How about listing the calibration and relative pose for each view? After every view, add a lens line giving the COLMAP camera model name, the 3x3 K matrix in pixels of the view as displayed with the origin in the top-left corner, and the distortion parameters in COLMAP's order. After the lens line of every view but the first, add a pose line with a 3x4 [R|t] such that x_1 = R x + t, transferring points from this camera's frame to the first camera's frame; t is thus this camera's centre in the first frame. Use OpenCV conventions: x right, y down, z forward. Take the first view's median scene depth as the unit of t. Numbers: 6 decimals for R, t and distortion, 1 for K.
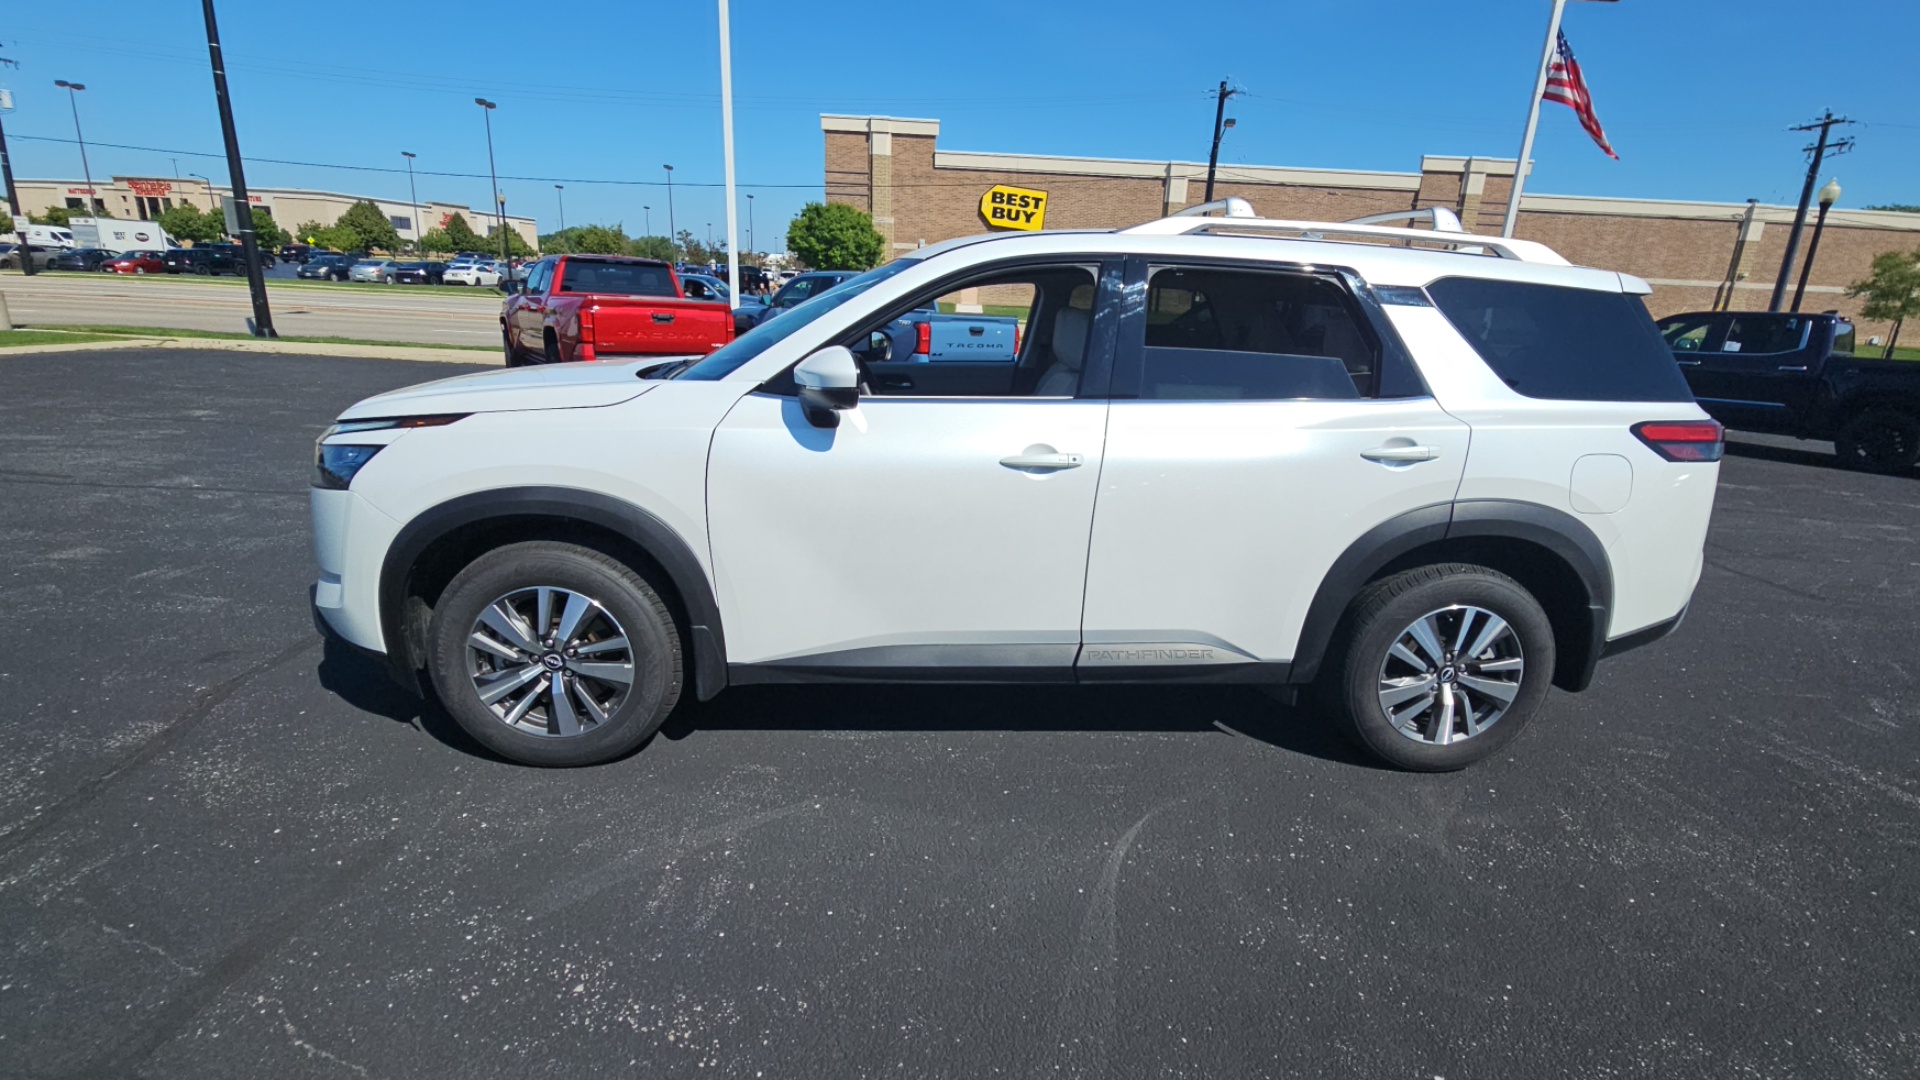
lens RADIAL K [[862.9, 0, 980.1], [0, 862.9, 538.9], [0, 0, 1]] dist [0.009217, -0.006589]
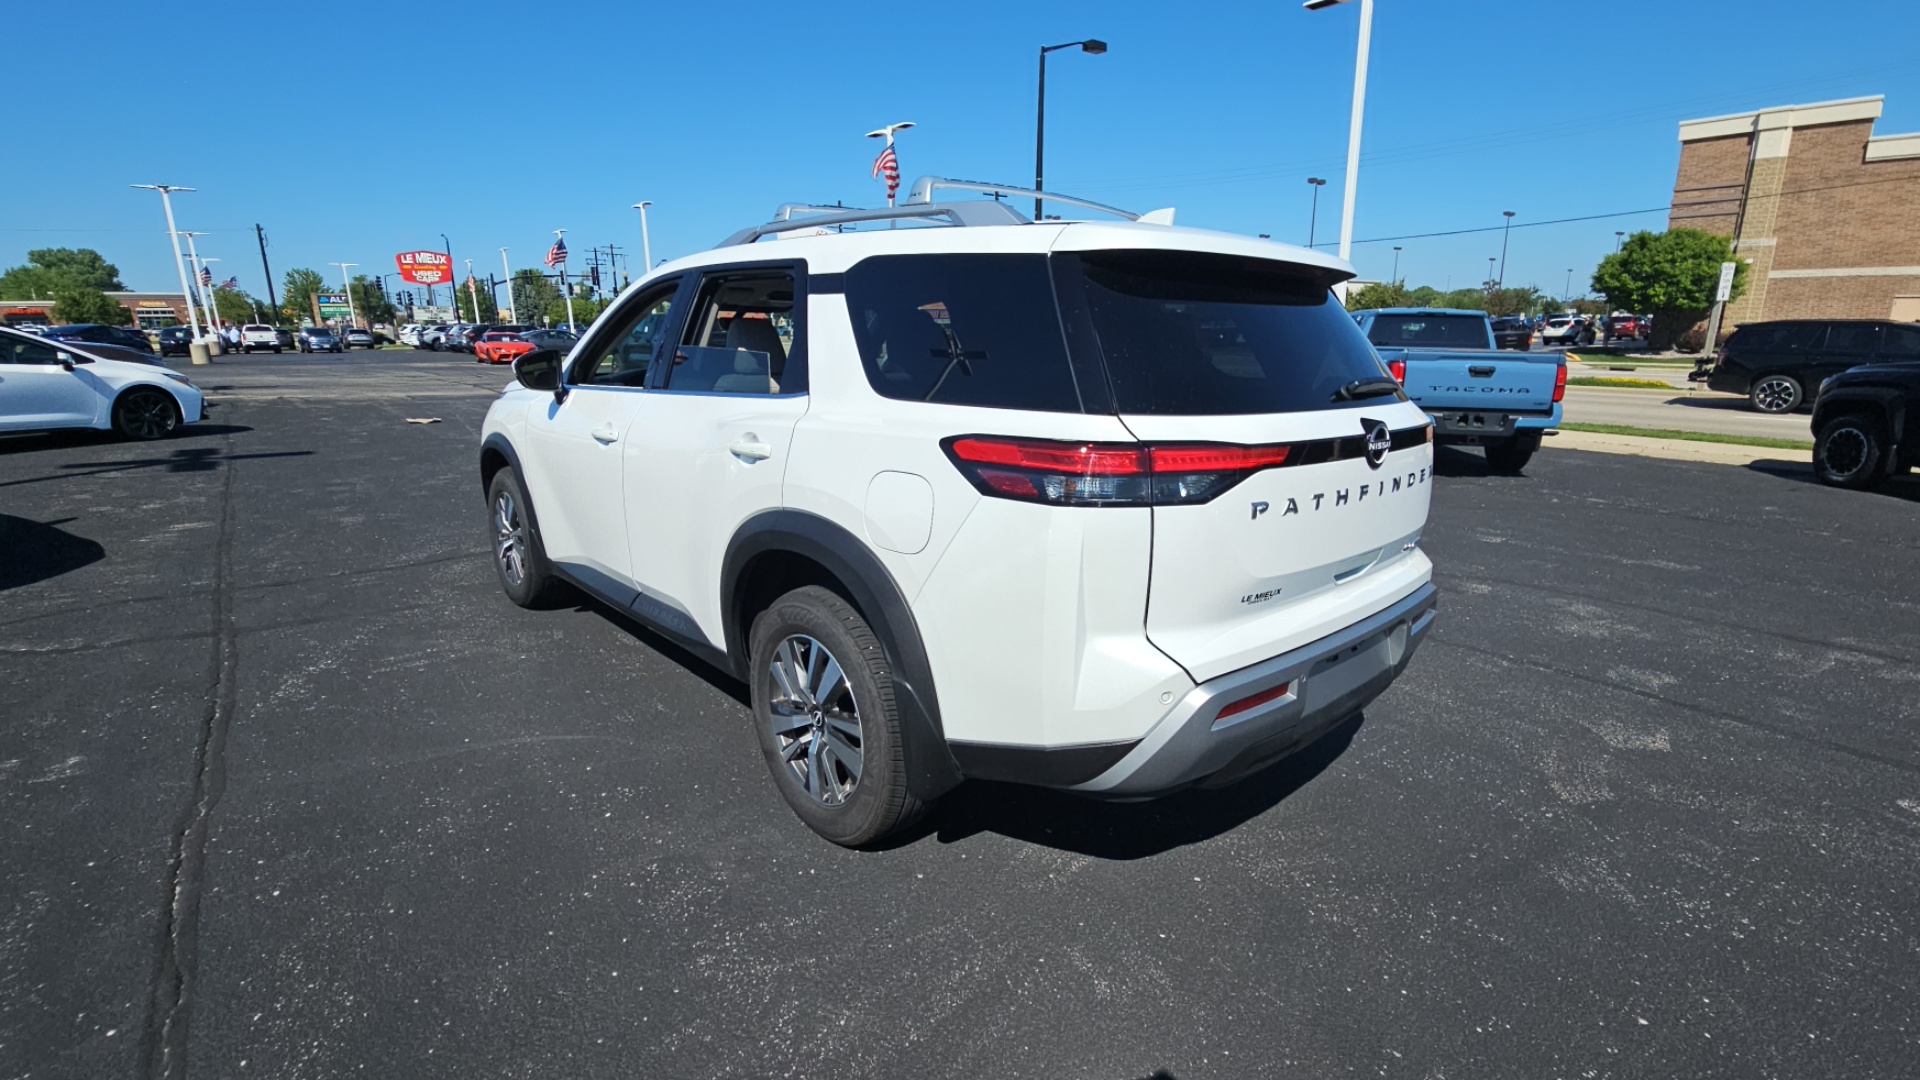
lens RADIAL K [[861.4, 0, 979.9], [0, 861.4, 541.9], [0, 0, 1]] dist [0.006830, -0.005688]
pose [[0.631094, 0.143583, -0.762302, 0.077441], [-0.189191, 0.981534, 0.028249, -0.004205], [0.752281, 0.126393, 0.646605, 0.033428]]
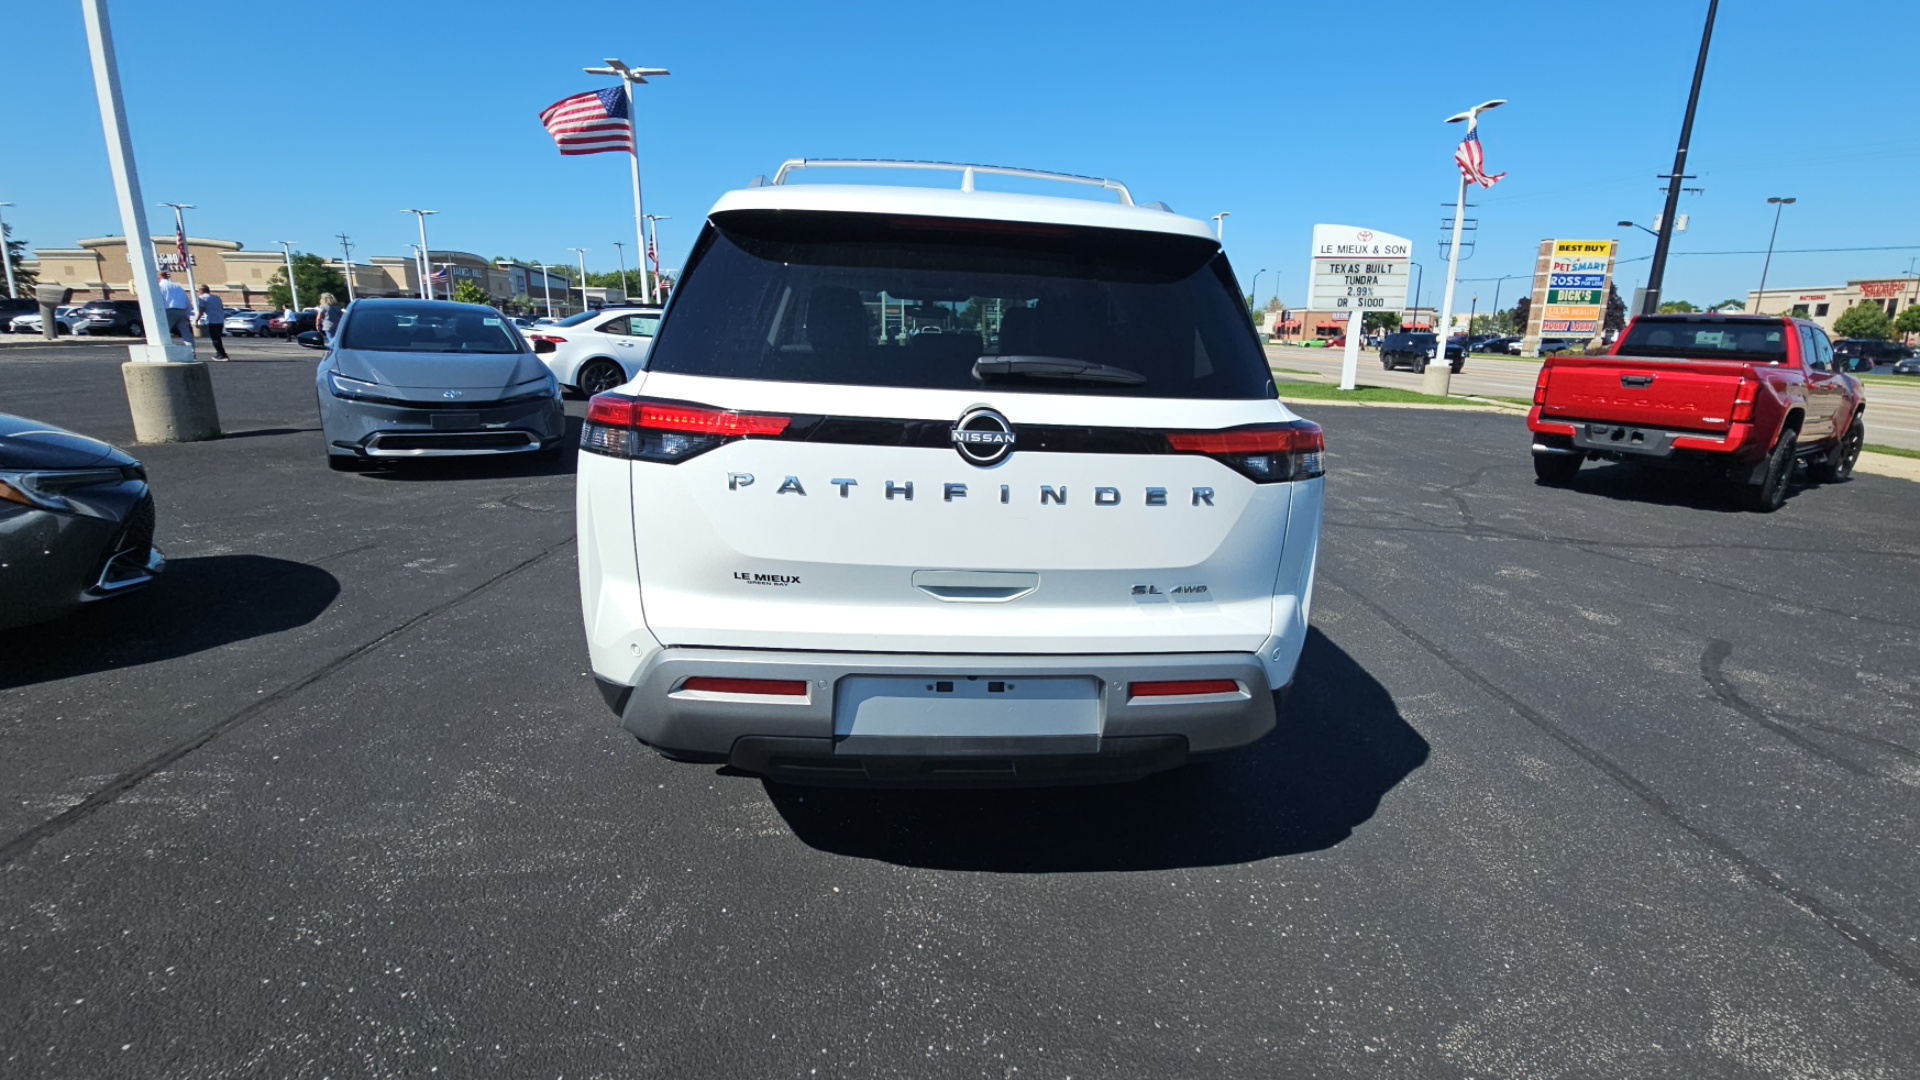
lens RADIAL K [[861.4, 0, 979.9], [0, 861.4, 541.9], [0, 0, 1]] dist [0.006830, -0.005688]
pose [[0.028609, 0.195880, -0.980211, 0.092261], [-0.300120, 0.937053, 0.178496, -0.014221], [0.953472, 0.289074, 0.085596, 0.075702]]
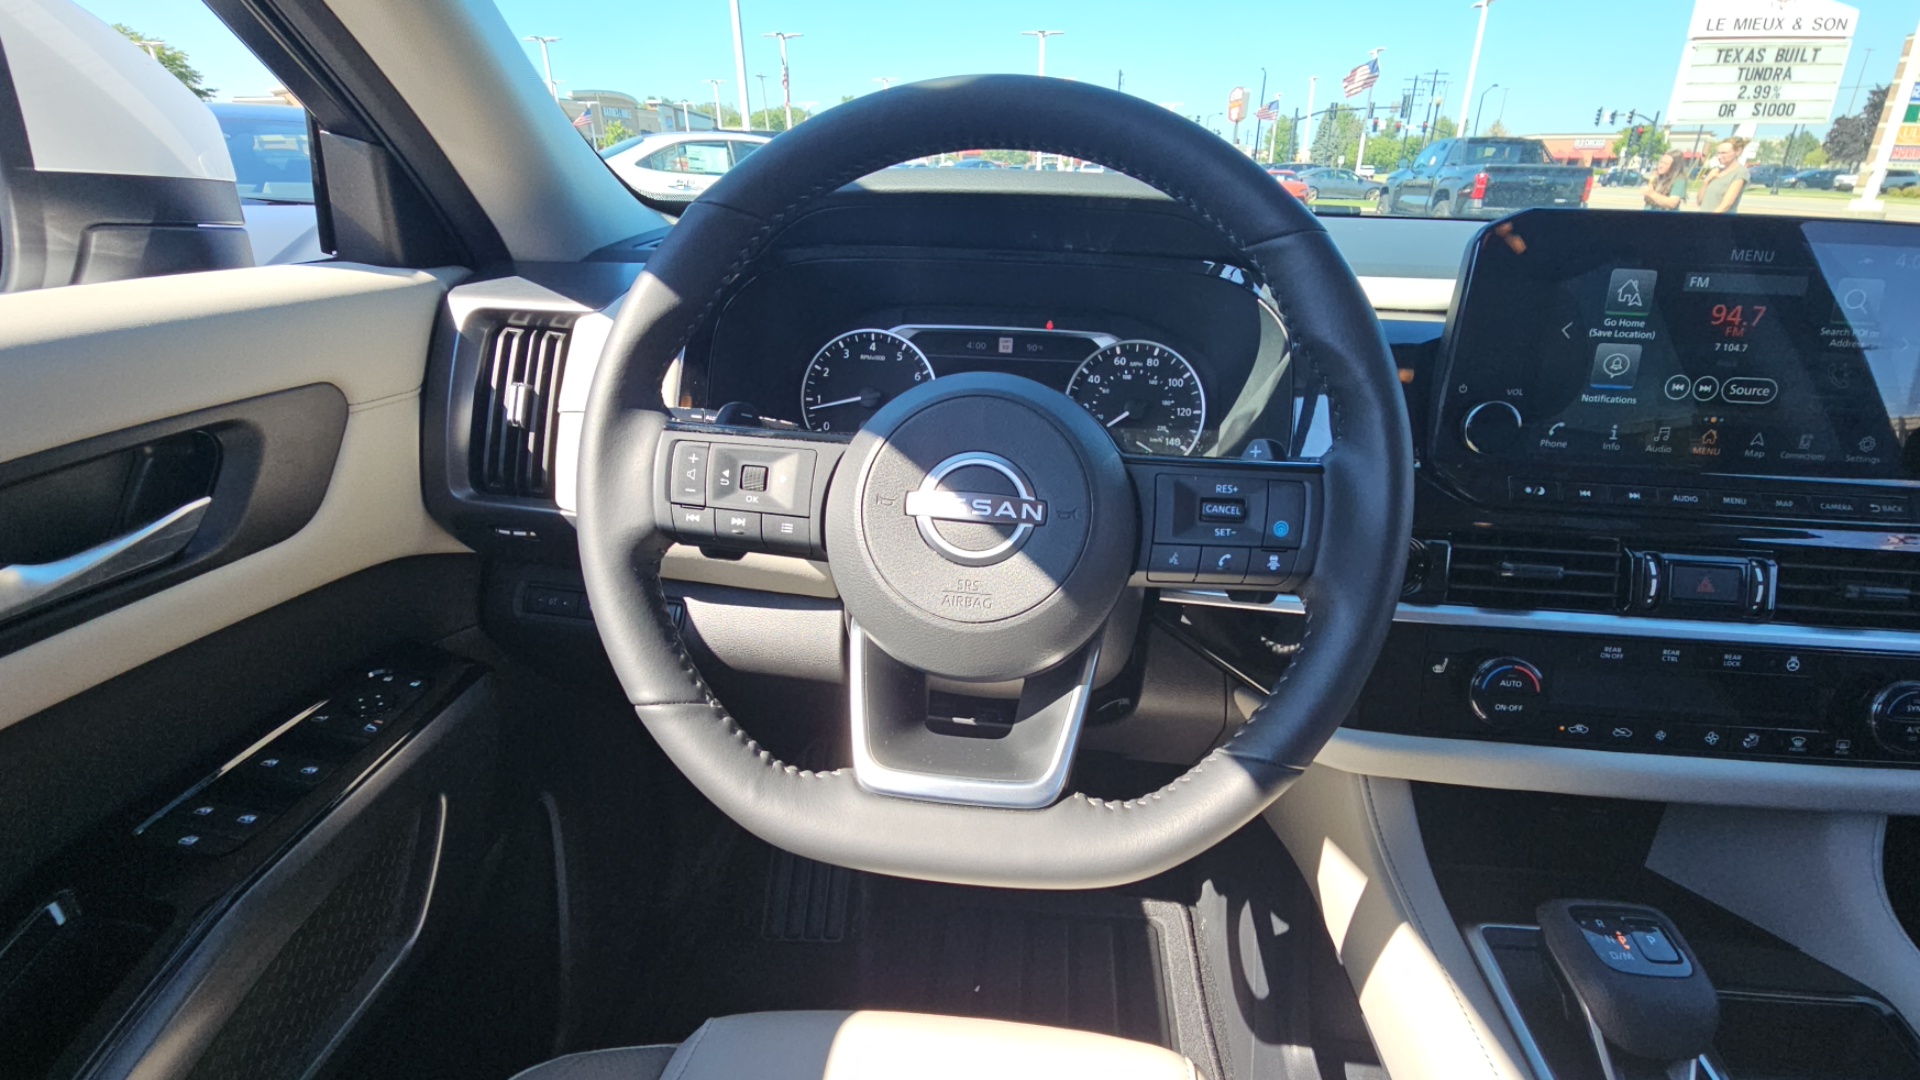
lens RADIAL K [[861.4, 0, 979.9], [0, 861.4, 541.9], [0, 0, 1]] dist [0.006830, -0.005688]
pose [[-0.139003, 0.352739, -0.925340, 0.000423], [-0.292340, 0.878151, 0.378665, -0.012754], [0.946158, 0.323150, -0.018945, 0.065092]]
